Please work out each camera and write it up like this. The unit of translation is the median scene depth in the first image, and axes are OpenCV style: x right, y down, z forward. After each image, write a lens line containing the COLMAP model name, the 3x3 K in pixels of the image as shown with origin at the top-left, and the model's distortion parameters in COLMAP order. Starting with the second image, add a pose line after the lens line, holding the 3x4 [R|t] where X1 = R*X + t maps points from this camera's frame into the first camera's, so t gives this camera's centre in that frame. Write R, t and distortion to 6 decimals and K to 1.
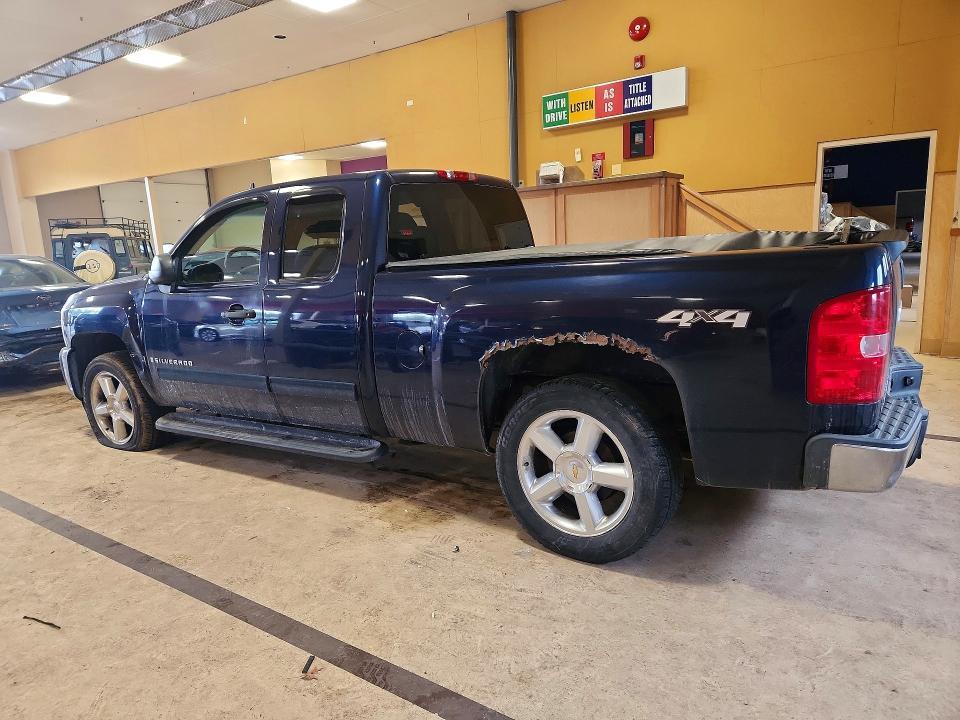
lens RADIAL K [[636.4, 0, 474.3], [0, 636.4, 355.9], [0, 0, 1]] dist [0.056491, -0.041123]
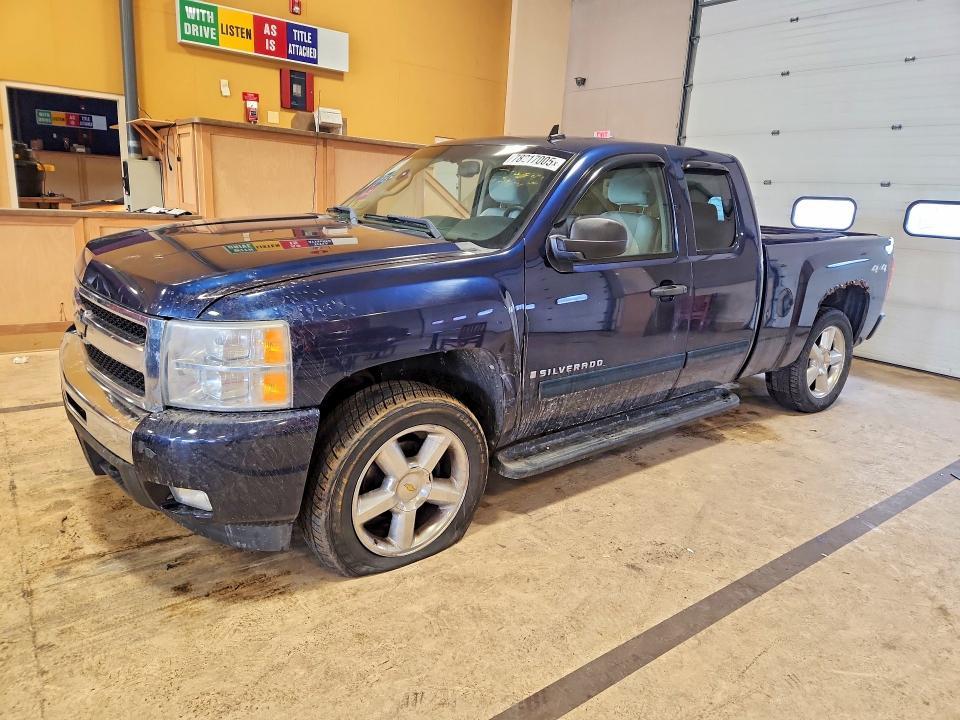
lens RADIAL K [[636.4, 0, 474.3], [0, 636.4, 355.9], [0, 0, 1]] dist [0.056491, -0.041123]
pose [[0.303155, -0.162856, 0.938922, -0.638274], [0.094094, 0.985589, 0.140570, -0.061971], [-0.948284, 0.045732, 0.314110, 0.482750]]
